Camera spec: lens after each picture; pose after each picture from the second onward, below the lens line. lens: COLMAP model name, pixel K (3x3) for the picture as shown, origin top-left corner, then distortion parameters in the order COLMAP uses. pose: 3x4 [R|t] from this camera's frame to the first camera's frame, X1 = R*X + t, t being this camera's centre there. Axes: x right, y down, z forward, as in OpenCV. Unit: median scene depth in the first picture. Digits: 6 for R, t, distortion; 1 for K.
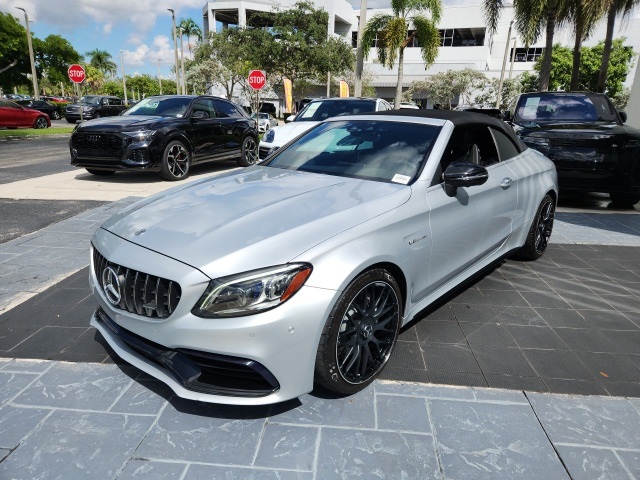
lens RADIAL K [[426.9, 0, 322.4], [0, 426.9, 239.5], [0, 0, 1]] dist [0.060413, -0.055240]
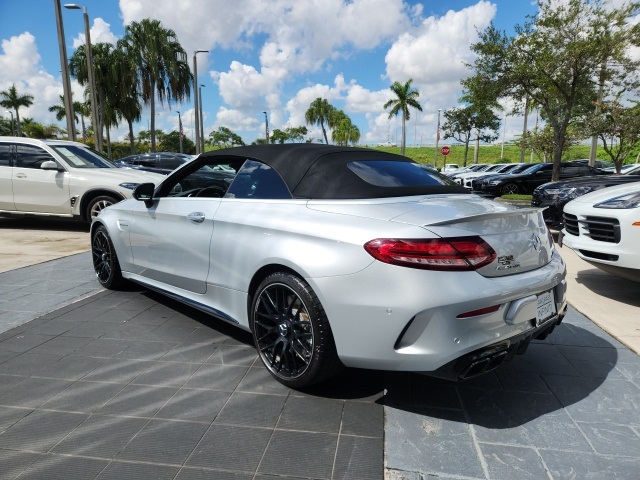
lens RADIAL K [[428.8, 0, 320.1], [0, 428.8, 245.3], [0, 0, 1]] dist [0.060398, -0.054281]
pose [[-0.062992, 0.143804, -0.987599, 1.705529], [-0.298197, 0.941648, 0.156133, -0.381558], [0.952424, 0.304334, -0.016435, 1.660043]]
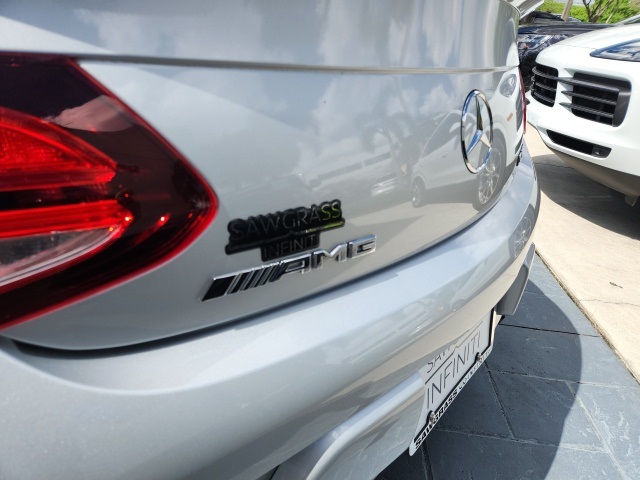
lens RADIAL K [[428.8, 0, 320.1], [0, 428.8, 245.3], [0, 0, 1]] dist [0.060398, -0.054281]
pose [[0.034811, 0.464631, -0.884820, 1.028916], [-0.396169, 0.819238, 0.414607, -0.392302], [0.917518, 0.336105, 0.212591, 1.960863]]
